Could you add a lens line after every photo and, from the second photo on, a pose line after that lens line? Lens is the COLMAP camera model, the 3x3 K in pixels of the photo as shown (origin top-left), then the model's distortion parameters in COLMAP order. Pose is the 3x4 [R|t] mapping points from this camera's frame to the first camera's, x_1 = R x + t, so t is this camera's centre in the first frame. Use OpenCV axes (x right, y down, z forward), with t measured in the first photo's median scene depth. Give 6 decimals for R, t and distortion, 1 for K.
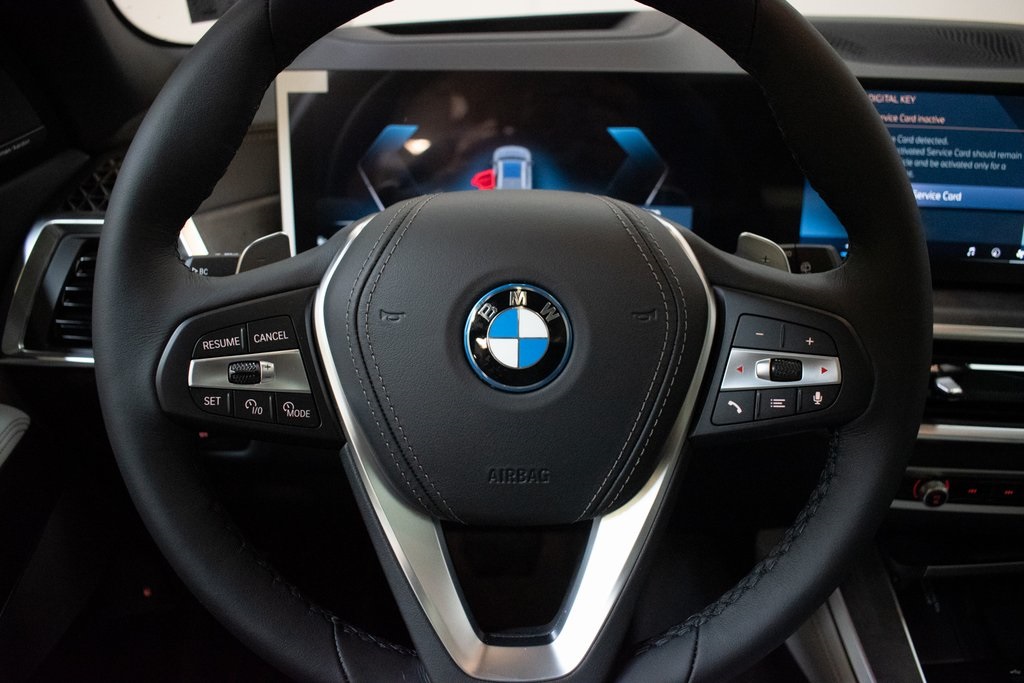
lens RADIAL K [[788.9, 0, 521.9], [0, 788.9, 341.6], [0, 0, 1]] dist [-0.085372, -0.004207]
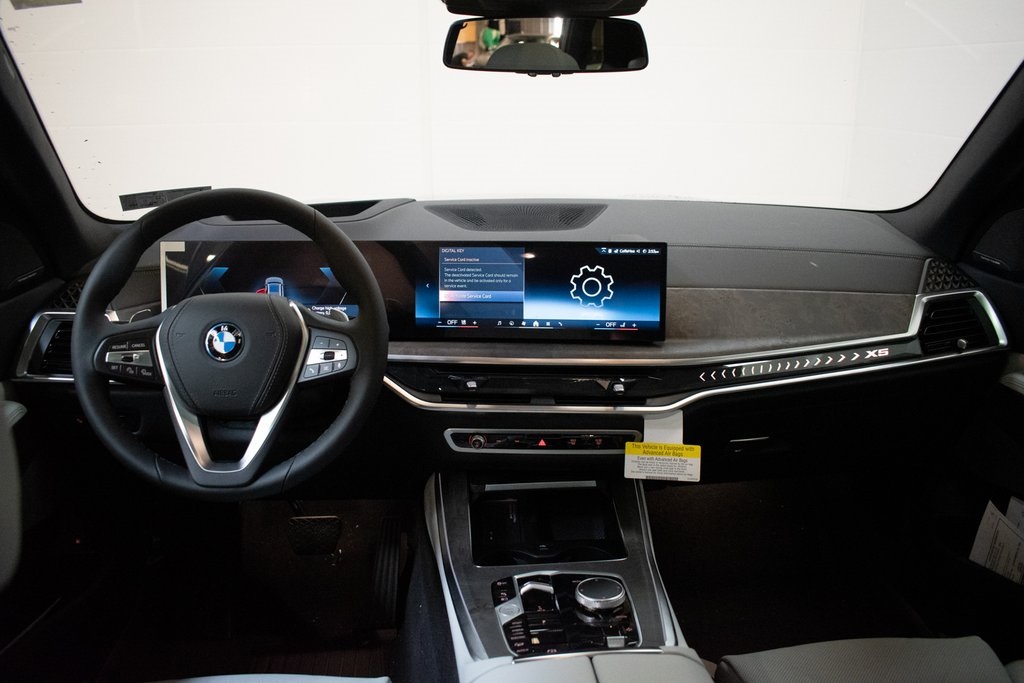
lens RADIAL K [[788.9, 0, 505.9], [0, 788.9, 338.1], [0, 0, 1]] dist [-0.085372, -0.004207]
pose [[0.998677, -0.010061, 0.050425, 0.532022], [0.018501, 0.985300, -0.169827, 0.292739], [-0.047976, 0.170535, 0.984183, -1.108508]]
